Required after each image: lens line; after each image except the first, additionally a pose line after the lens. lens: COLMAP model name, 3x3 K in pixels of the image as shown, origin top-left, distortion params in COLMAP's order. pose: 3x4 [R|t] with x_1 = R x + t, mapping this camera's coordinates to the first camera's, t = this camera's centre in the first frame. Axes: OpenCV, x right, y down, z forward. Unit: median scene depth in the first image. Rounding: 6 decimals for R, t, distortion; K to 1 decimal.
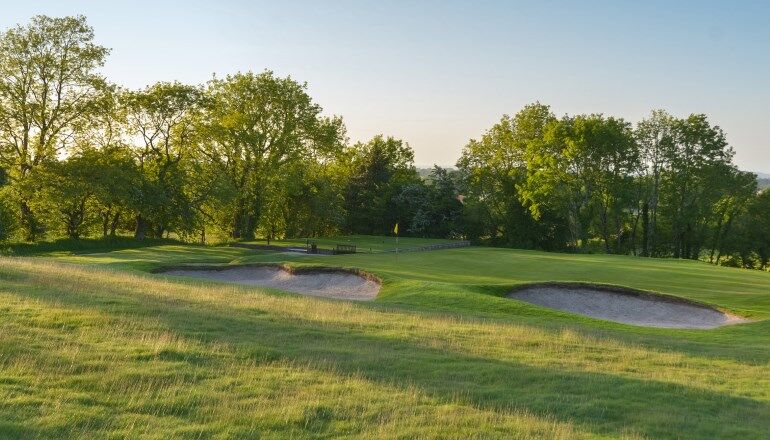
lens RADIAL K [[915.4, 0, 384.9], [0, 915.4, 216.3], [0, 0, 1]] dist [0.041495, 0.000000]
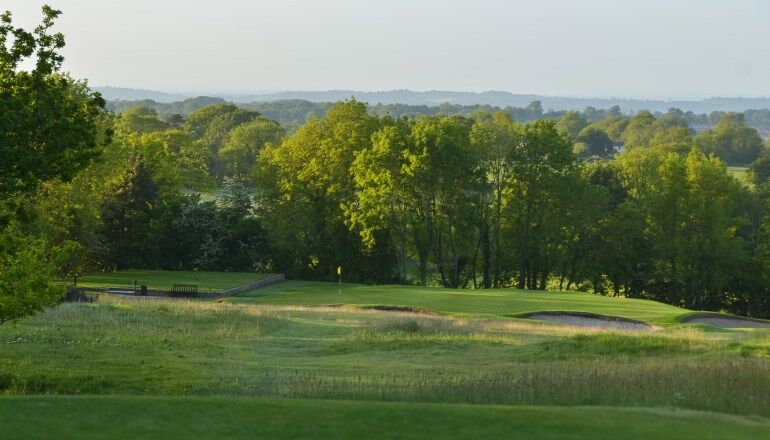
lens RADIAL K [[2042.2, 0, 385.2], [0, 2042.2, 219.3], [0, 0, 1]] dist [-0.202199, 0.000000]
pose [[0.946143, -0.019720, 0.323147, -0.423670], [0.015819, 0.999767, 0.014692, -0.048835], [-0.323362, -0.008789, 0.946235, -0.768942]]
